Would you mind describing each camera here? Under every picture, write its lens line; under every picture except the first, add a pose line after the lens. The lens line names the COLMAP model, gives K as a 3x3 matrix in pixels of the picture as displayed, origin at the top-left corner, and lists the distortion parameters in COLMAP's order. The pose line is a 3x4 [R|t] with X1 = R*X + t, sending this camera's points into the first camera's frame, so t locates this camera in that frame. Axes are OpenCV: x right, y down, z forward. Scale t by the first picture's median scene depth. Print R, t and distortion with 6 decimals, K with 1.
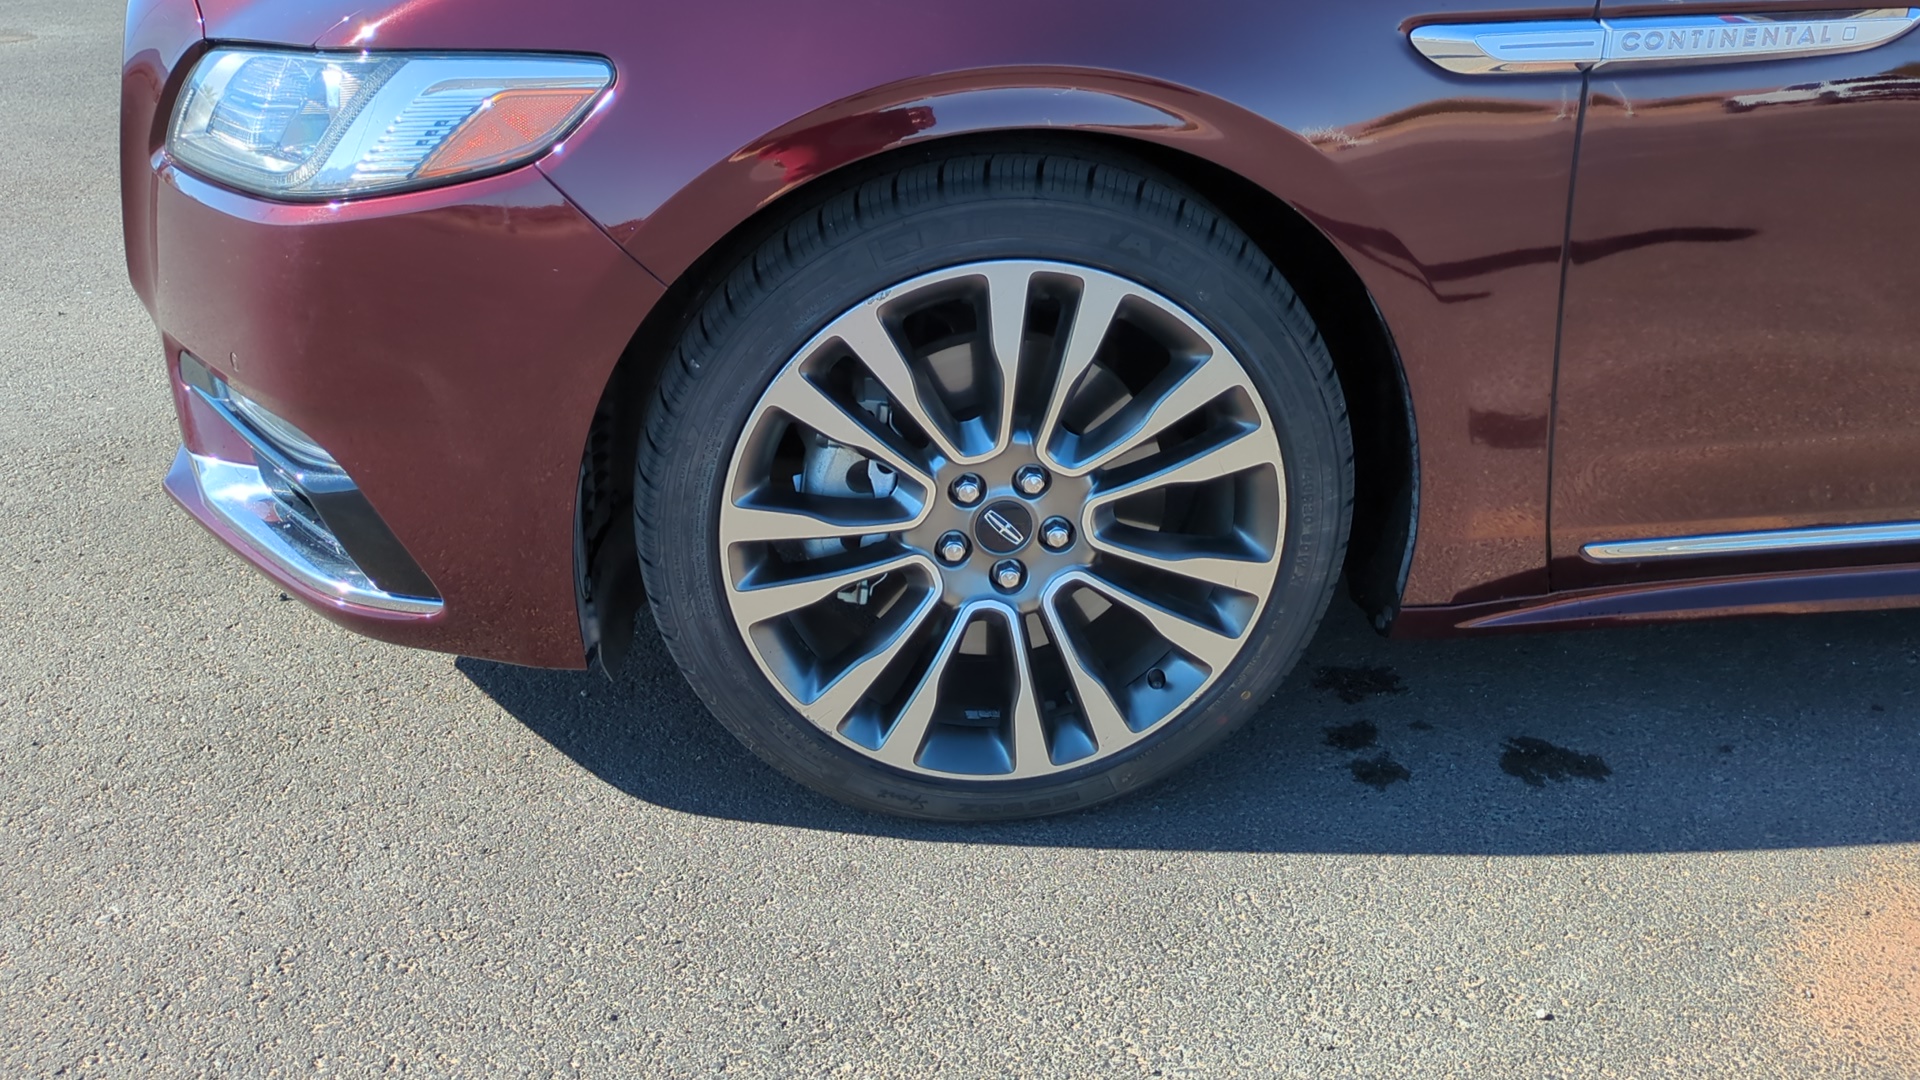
lens RADIAL K [[1641.4, 0, 955.7], [0, 1641.4, 536.9], [0, 0, 1]] dist [0.069619, -0.082484]
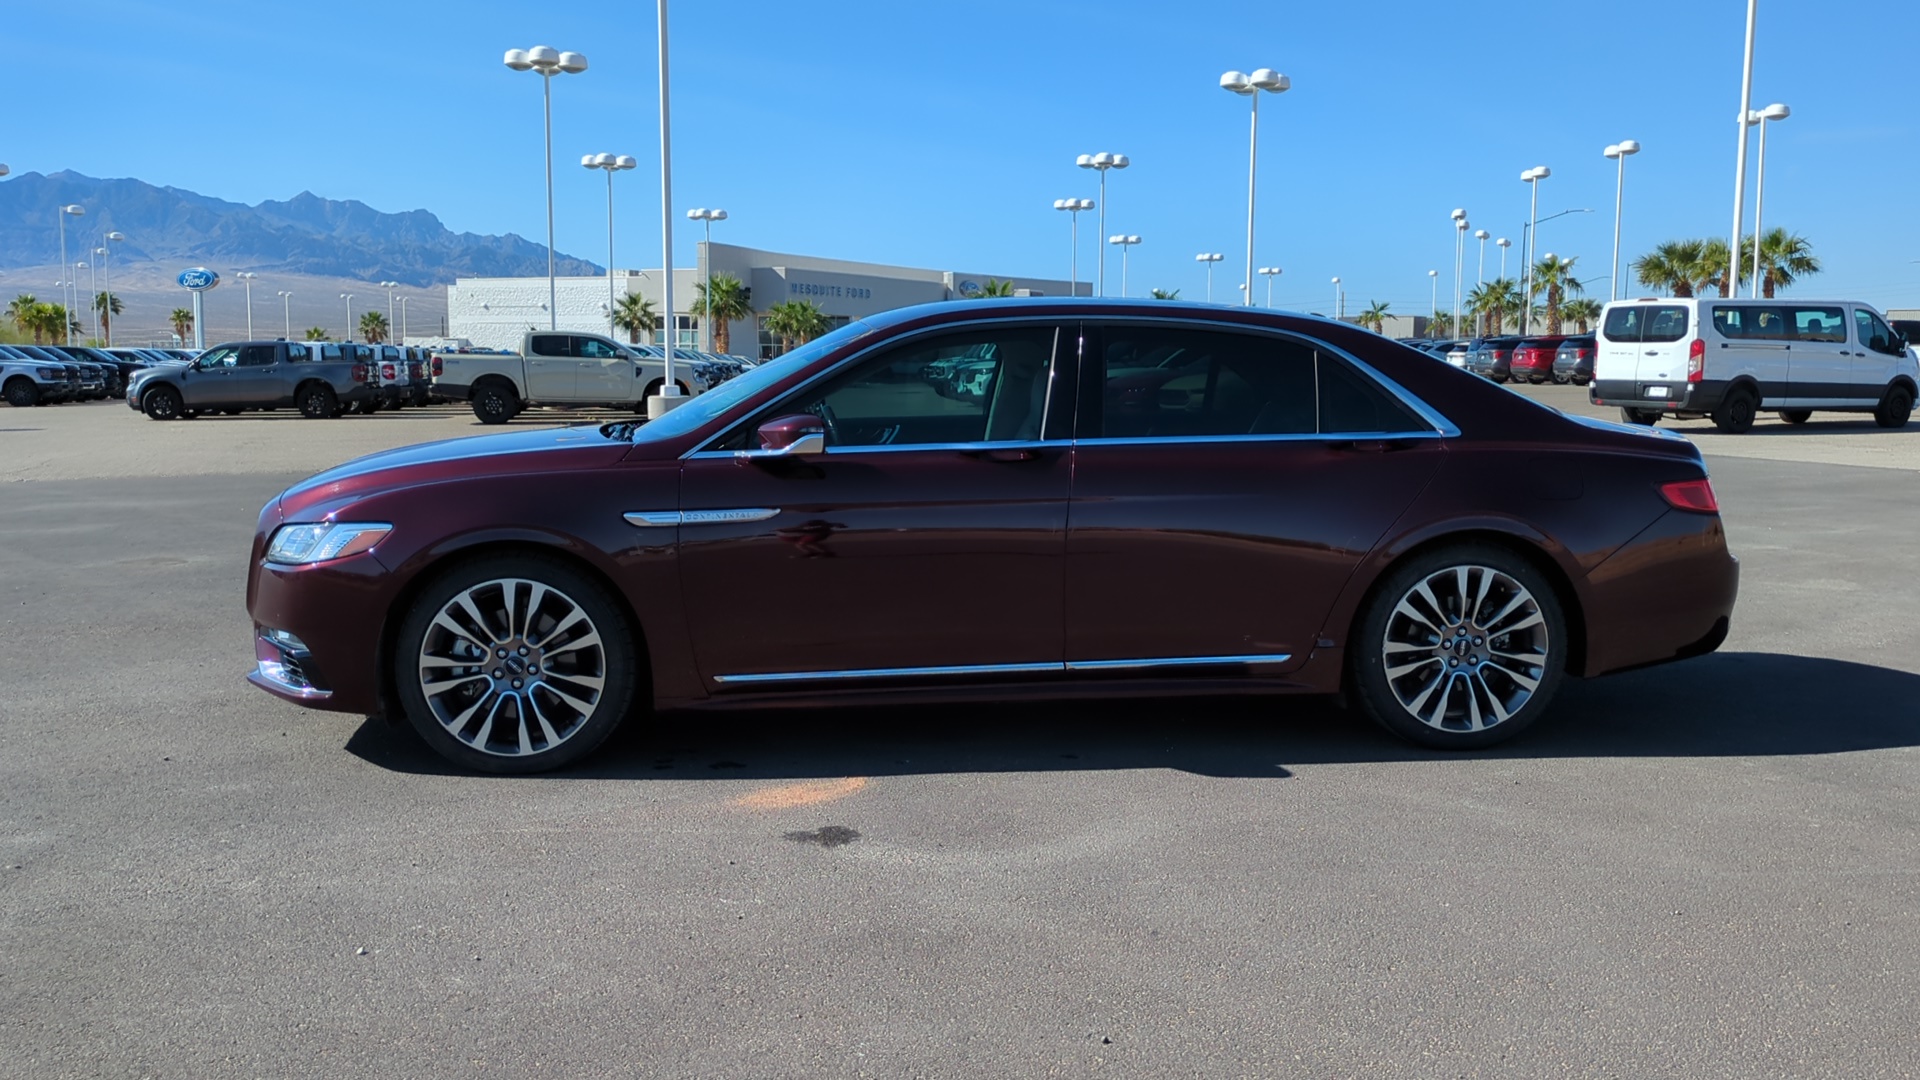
lens RADIAL K [[1641.4, 0, 969.3], [0, 1641.4, 532.1], [0, 0, 1]] dist [0.069619, -0.082484]
pose [[0.999515, -0.009512, -0.029645, 0.988254], [-0.000370, 0.948481, -0.316832, 0.745702], [0.031132, 0.316690, 0.948018, -2.024959]]
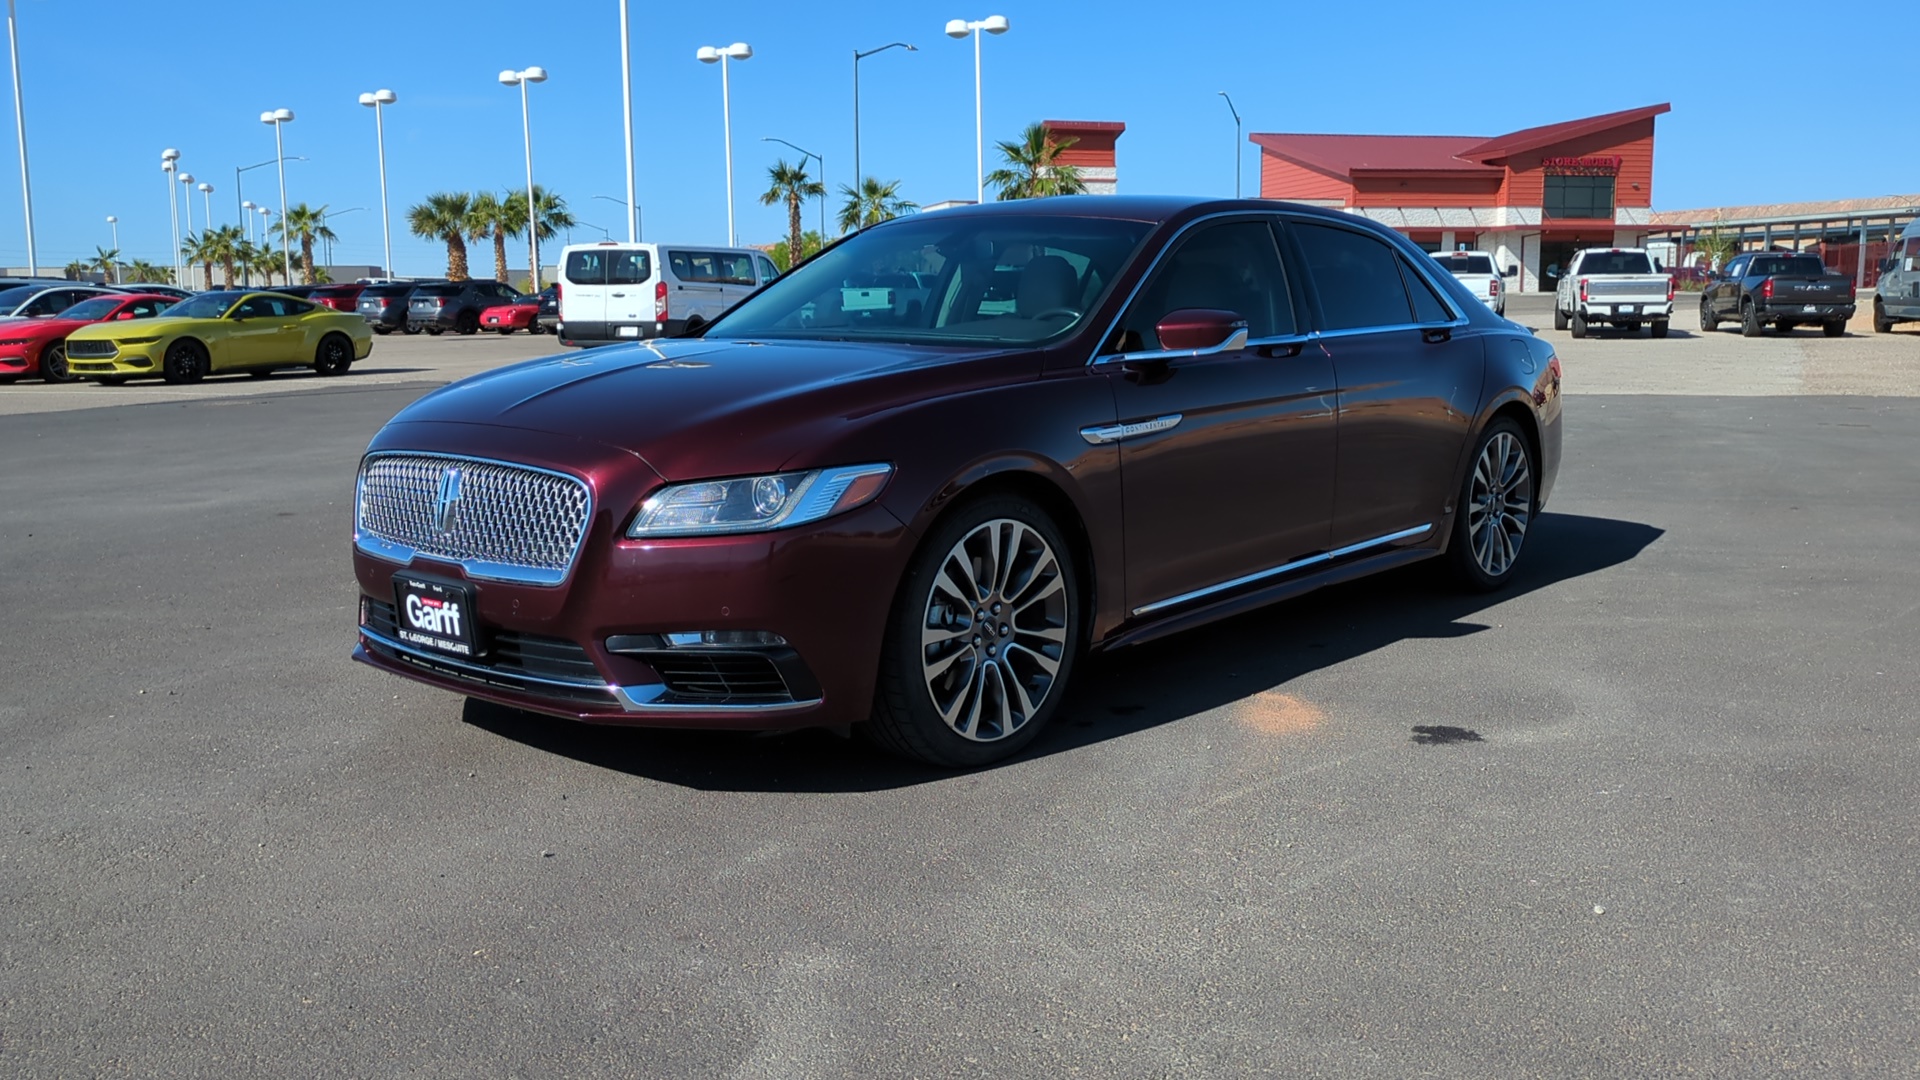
lens RADIAL K [[1641.4, 0, 968.2], [0, 1641.4, 535.7], [0, 0, 1]] dist [0.069619, -0.082484]
pose [[0.746771, -0.117418, 0.654634, -1.628211], [0.298215, 0.938914, -0.171779, 0.282395], [-0.594475, 0.323502, 0.736170, -0.879129]]
